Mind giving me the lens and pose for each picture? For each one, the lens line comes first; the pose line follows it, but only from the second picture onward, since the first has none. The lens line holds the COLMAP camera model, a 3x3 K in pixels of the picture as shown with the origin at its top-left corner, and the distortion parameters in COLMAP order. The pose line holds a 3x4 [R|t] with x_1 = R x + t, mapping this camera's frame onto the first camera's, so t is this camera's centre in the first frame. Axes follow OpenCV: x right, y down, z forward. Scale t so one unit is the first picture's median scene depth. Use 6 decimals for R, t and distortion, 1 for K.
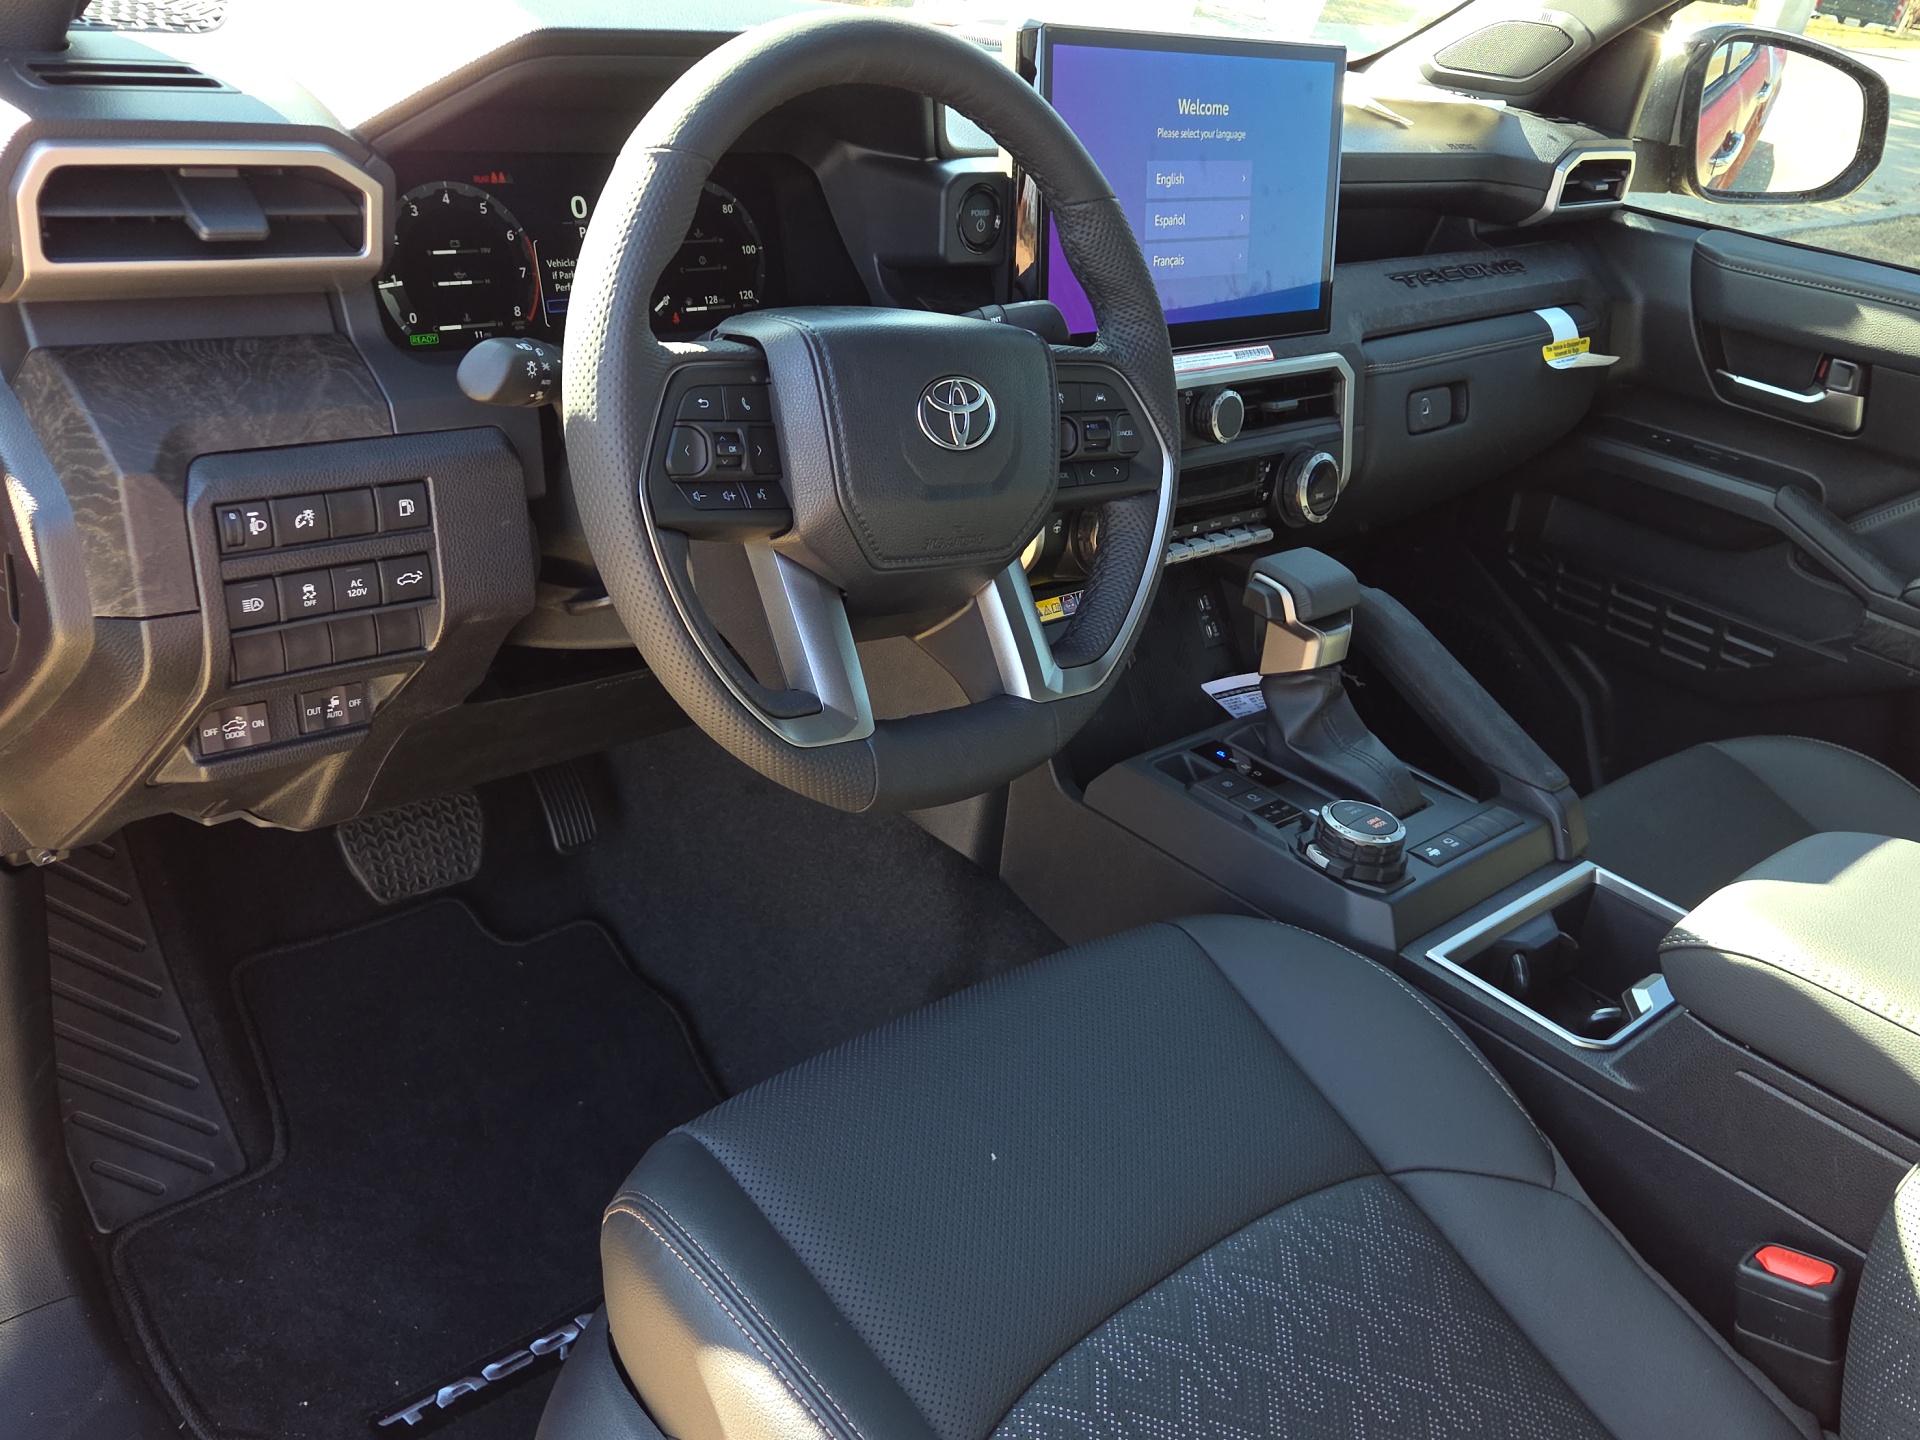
lens RADIAL K [[1730.2, 0, 956.1], [0, 1730.2, 689.2], [0, 0, 1]] dist [0.055749, -0.028480]
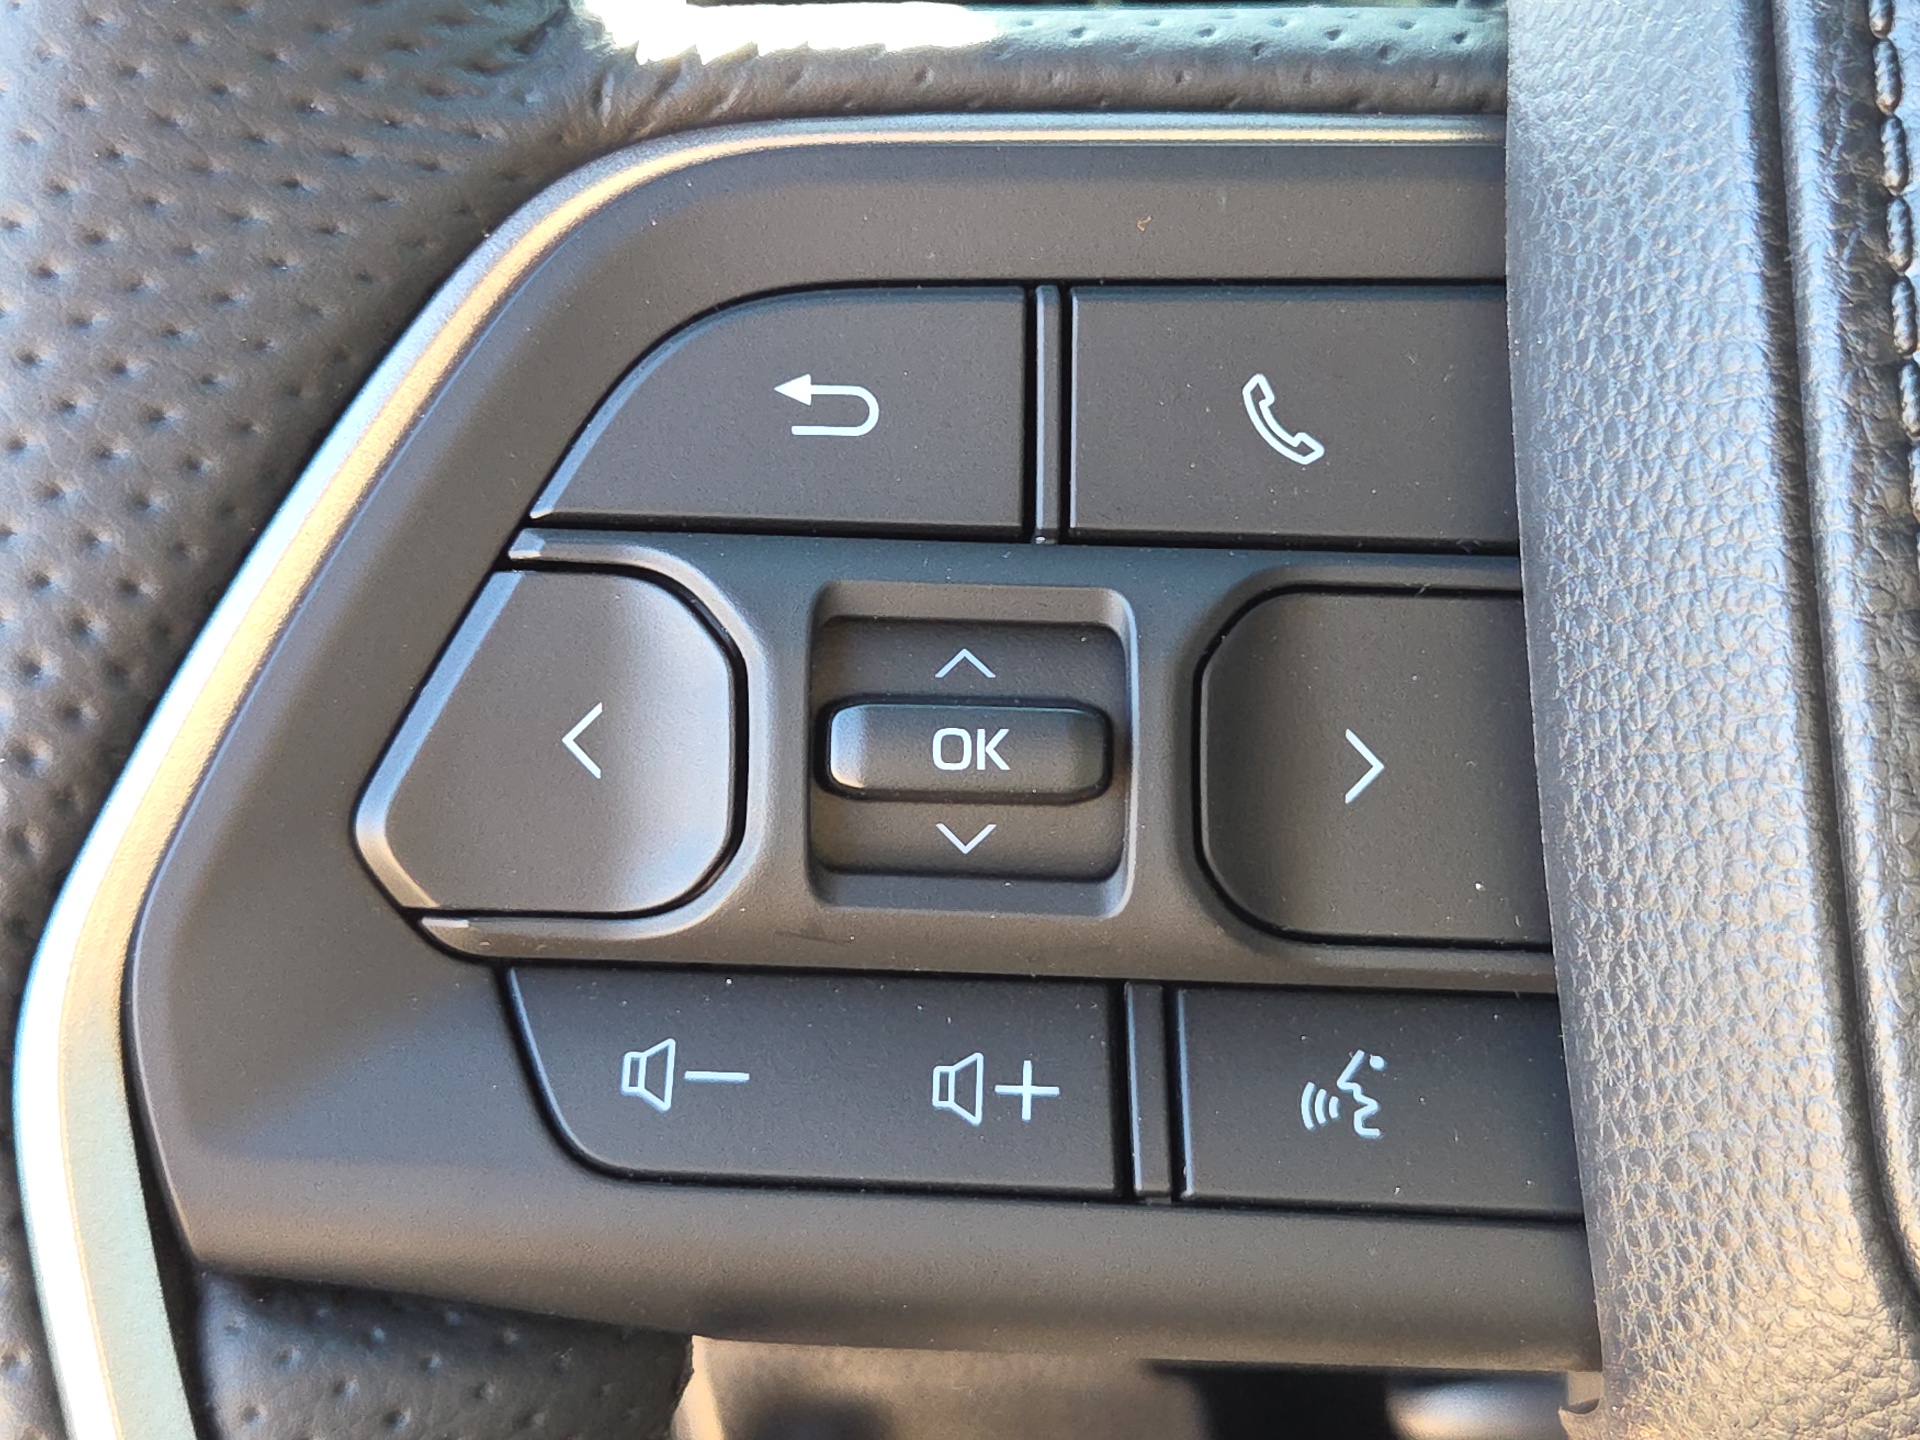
lens RADIAL K [[3032.0, 0, 987.3], [0, 3032.0, 601.4], [0, 0, 1]] dist [0.064251, 0.000000]
pose [[0.636426, 0.073447, -0.767833, 0.038517], [-0.144831, 0.989130, -0.025430, -0.115192], [0.757619, 0.127390, 0.640145, 0.680312]]
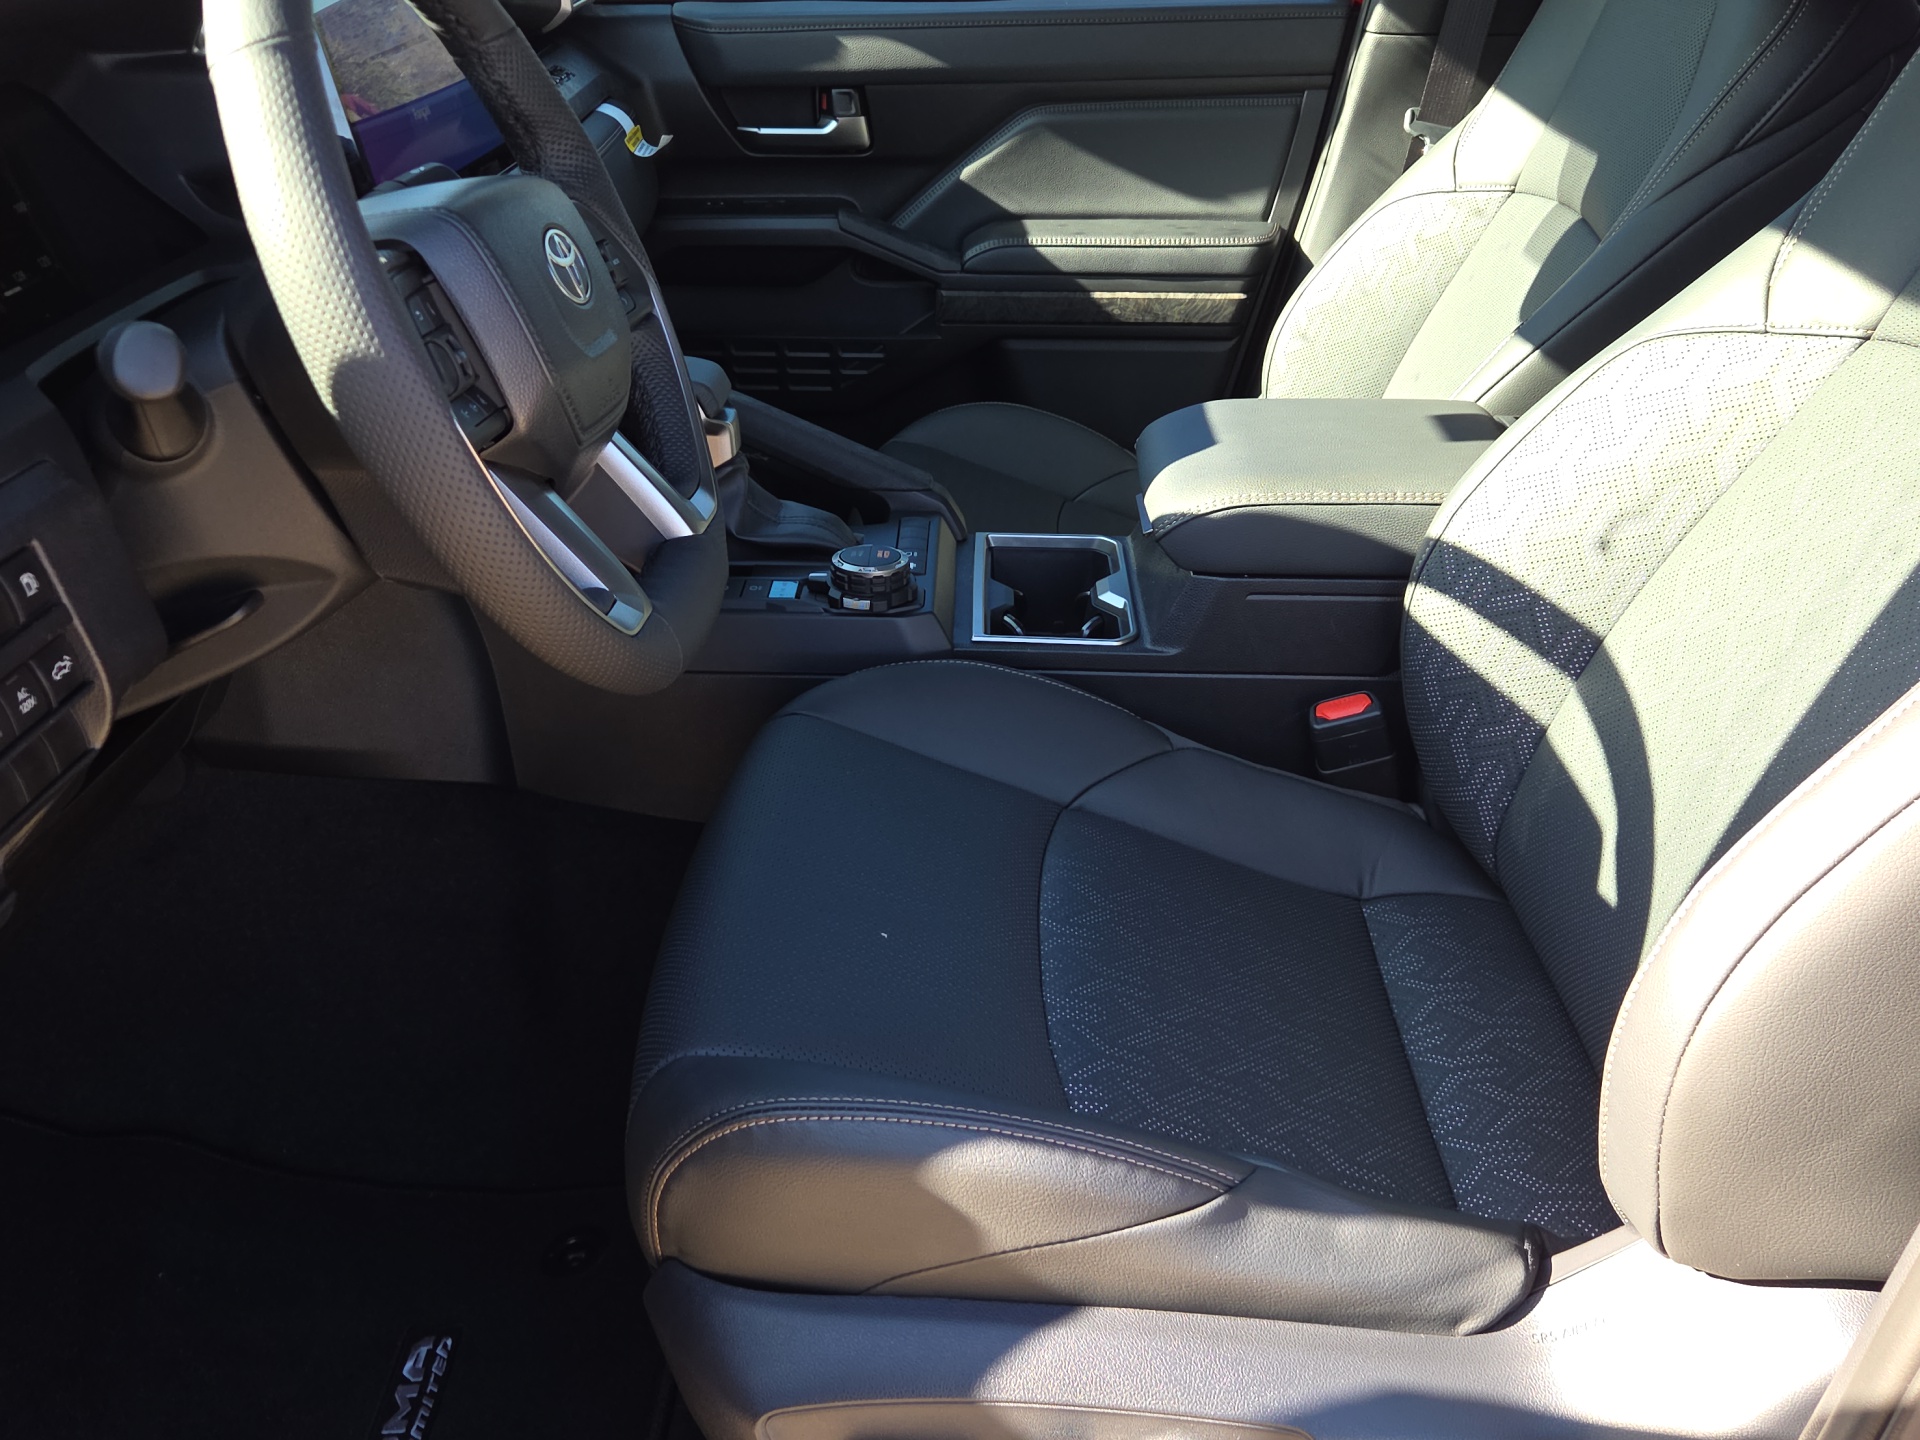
lens RADIAL K [[1730.2, 0, 961.9], [0, 1730.2, 699.2], [0, 0, 1]] dist [0.055749, -0.028480]
pose [[0.715001, -0.430364, 0.550963, -0.416429], [0.386233, 0.900053, 0.201816, -0.048088], [-0.582750, 0.068502, 0.809759, 0.102066]]
